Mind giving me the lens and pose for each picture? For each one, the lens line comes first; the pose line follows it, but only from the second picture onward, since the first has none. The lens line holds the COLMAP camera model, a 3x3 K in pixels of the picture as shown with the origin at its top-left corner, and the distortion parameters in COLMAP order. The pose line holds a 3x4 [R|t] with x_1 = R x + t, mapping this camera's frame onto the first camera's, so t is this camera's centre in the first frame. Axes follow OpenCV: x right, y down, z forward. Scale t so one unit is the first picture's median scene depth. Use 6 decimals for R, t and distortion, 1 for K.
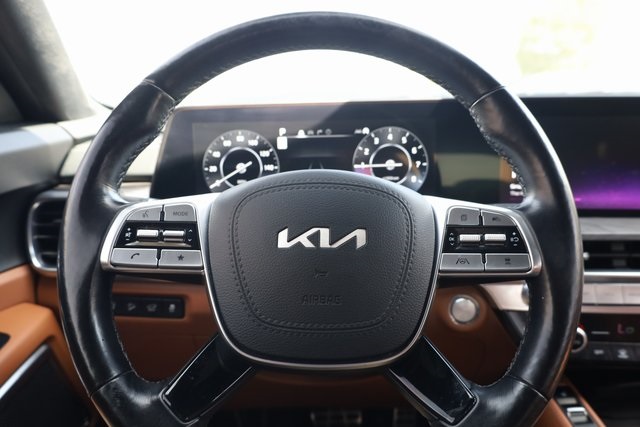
lens RADIAL K [[469.5, 0, 316.9], [0, 469.5, 207.8], [0, 0, 1]] dist [-0.007969, 0.002785]
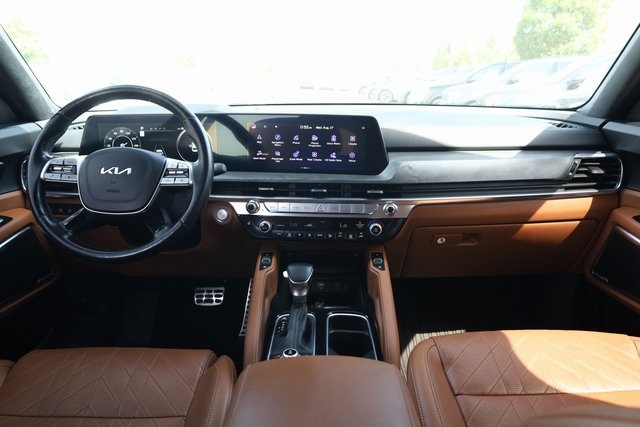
lens RADIAL K [[471.2, 0, 318.2], [0, 471.2, 212.7], [0, 0, 1]] dist [-0.003319, -0.002617]
pose [[0.999330, 0.023295, -0.028224, 0.849972], [-0.021736, 0.998287, 0.054313, 0.087537], [0.029441, -0.053663, 0.998125, -1.177711]]
